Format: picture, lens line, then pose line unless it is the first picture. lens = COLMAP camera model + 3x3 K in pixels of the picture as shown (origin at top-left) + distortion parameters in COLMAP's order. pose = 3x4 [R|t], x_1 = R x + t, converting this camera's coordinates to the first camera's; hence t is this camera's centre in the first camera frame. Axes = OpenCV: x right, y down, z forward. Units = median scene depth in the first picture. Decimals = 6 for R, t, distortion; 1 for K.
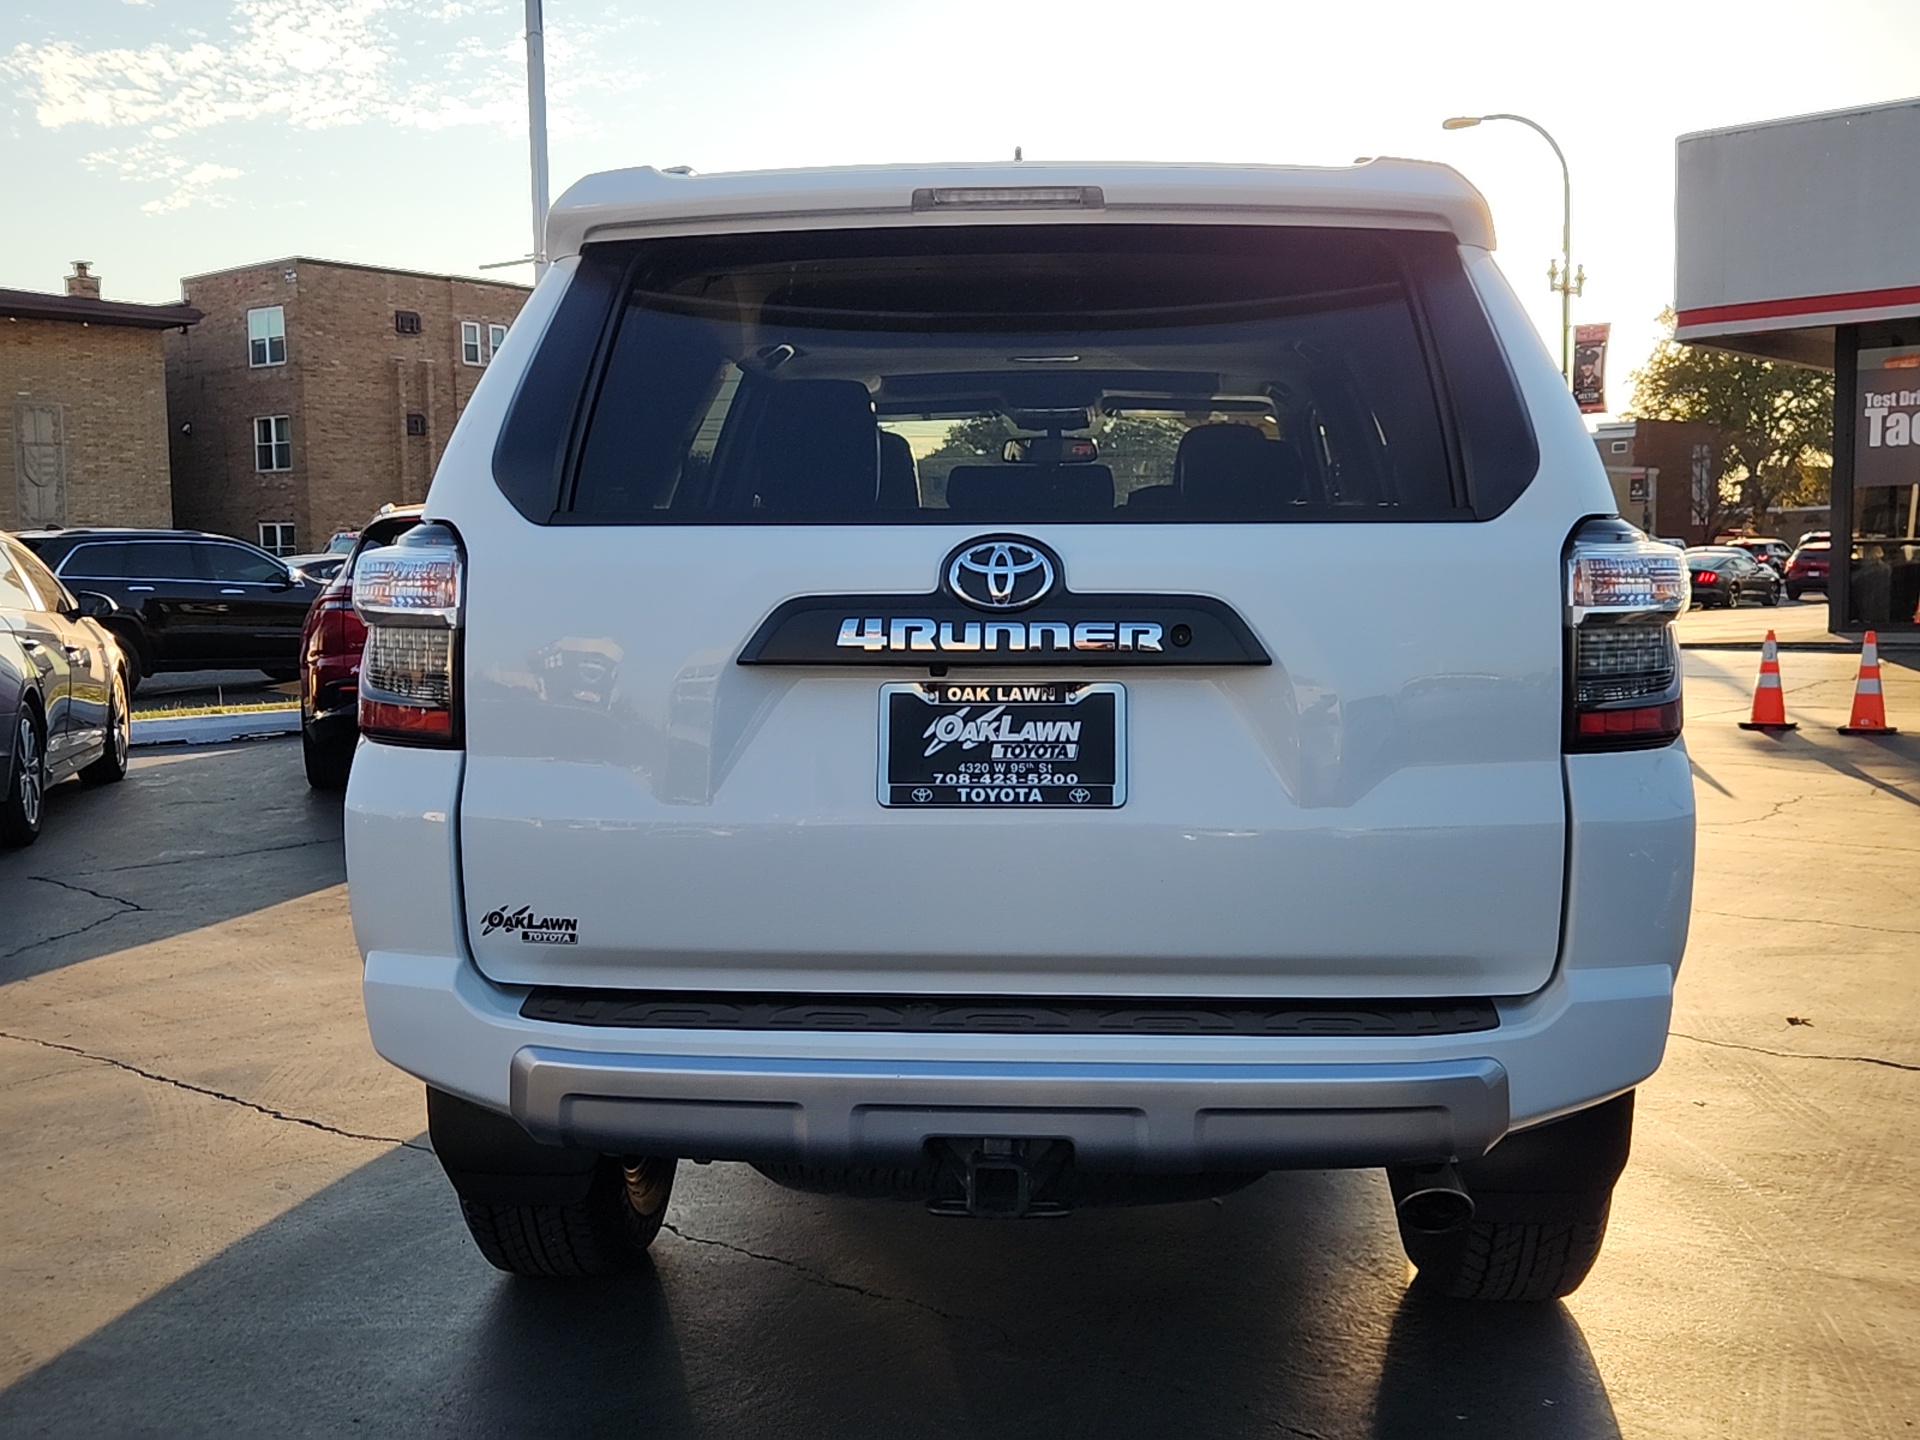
lens RADIAL K [[2062.2, 0, 956.2], [0, 2062.2, 790.9], [0, 0, 1]] dist [0.111749, -0.177425]
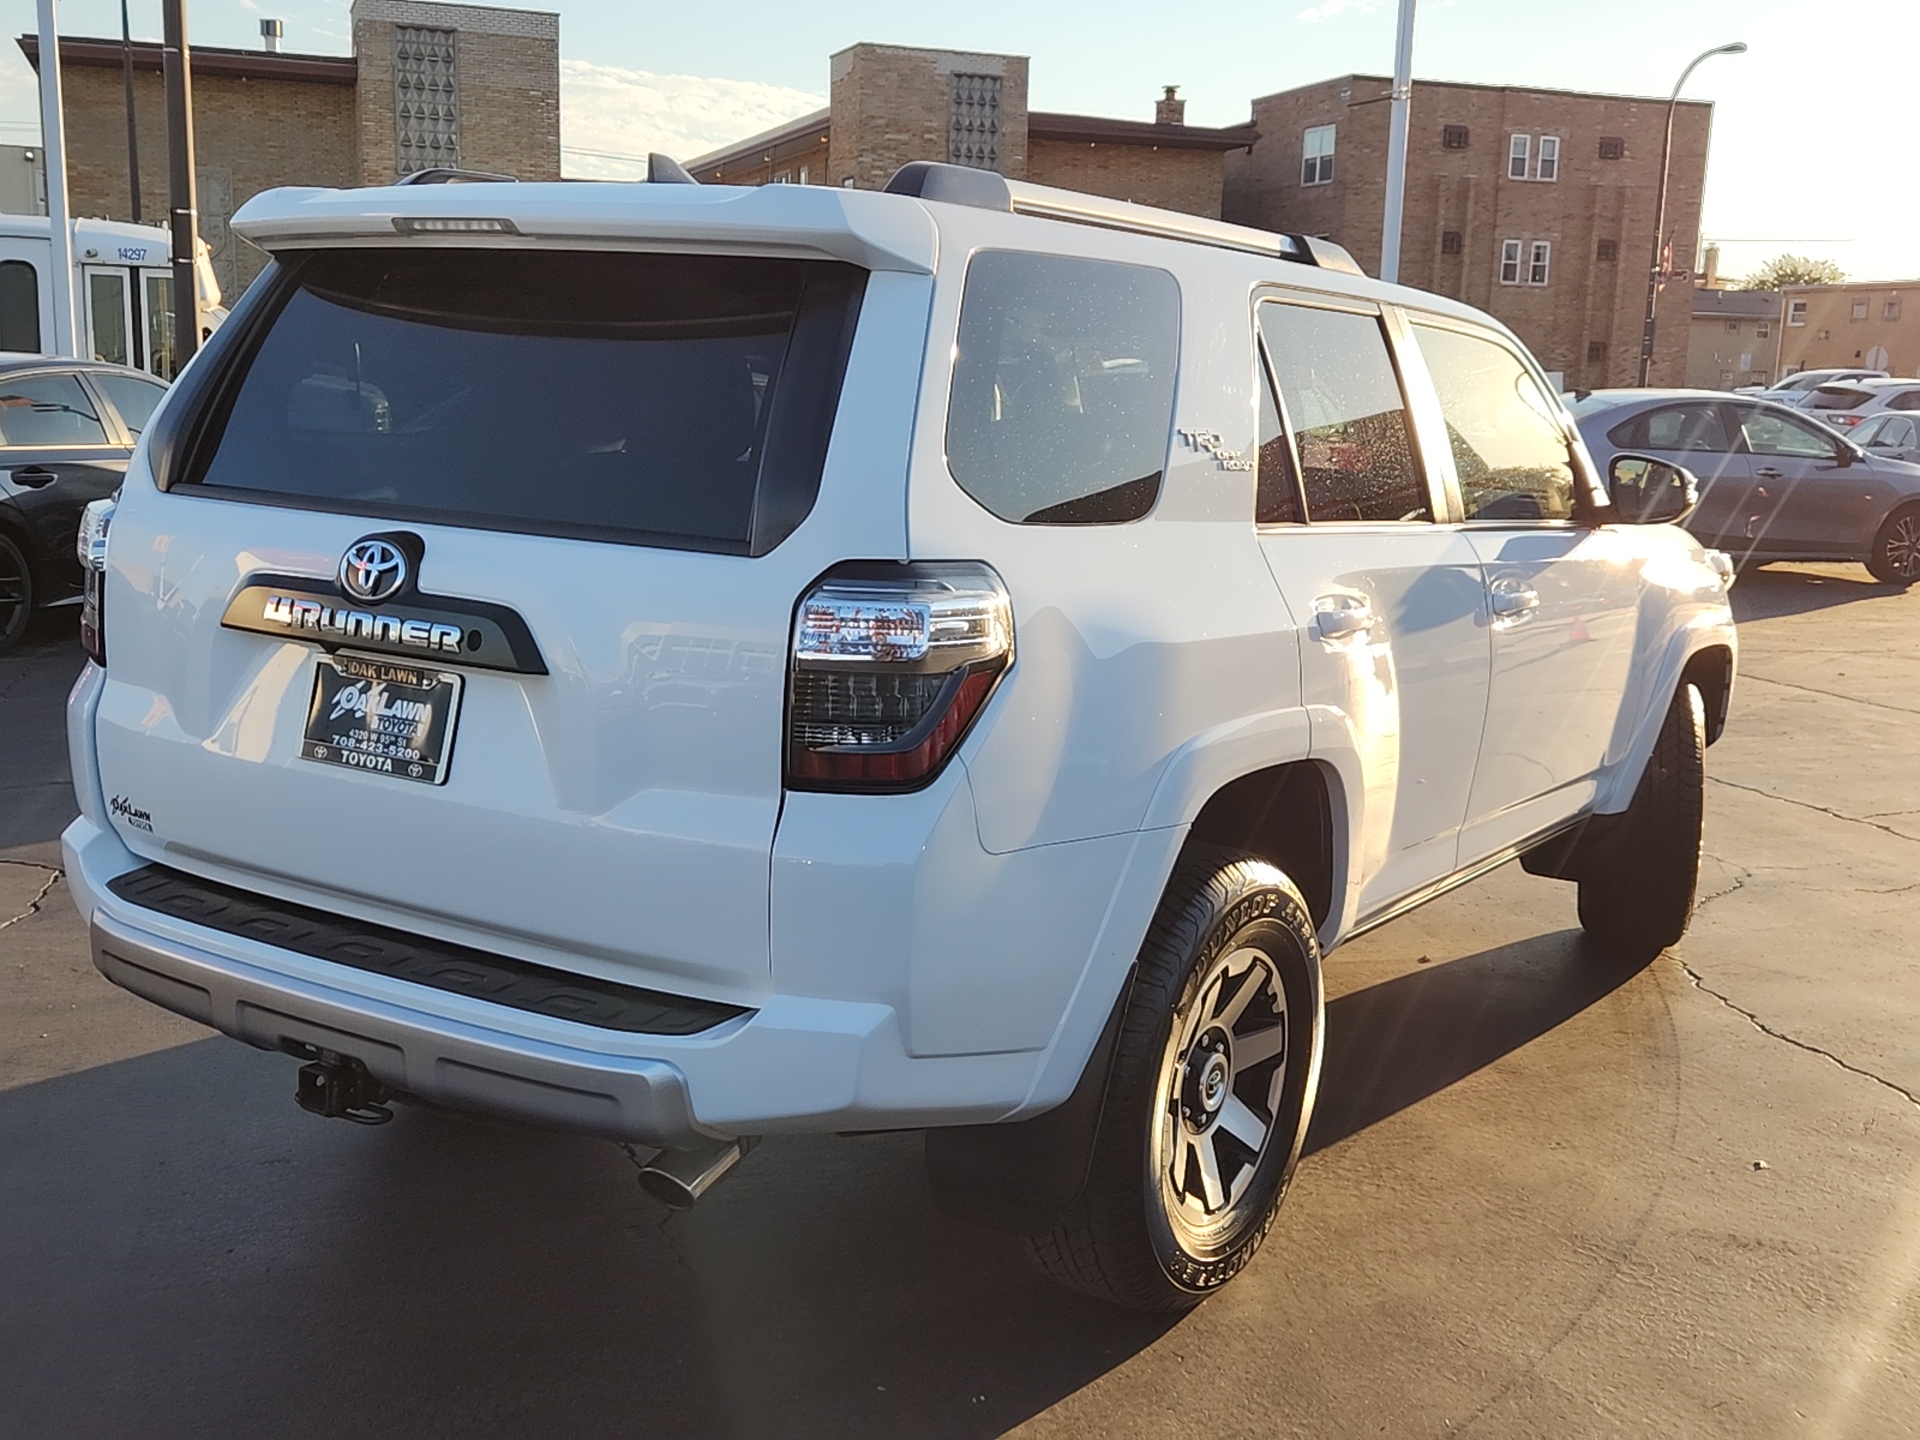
lens RADIAL K [[2062.2, 0, 956.2], [0, 2062.2, 790.9], [0, 0, 1]] dist [0.111749, -0.177425]
pose [[0.866259, 0.134456, -0.481162, 0.860709], [-0.091212, 0.989481, 0.112288, -0.140619], [0.491199, -0.053382, 0.869410, 0.149079]]
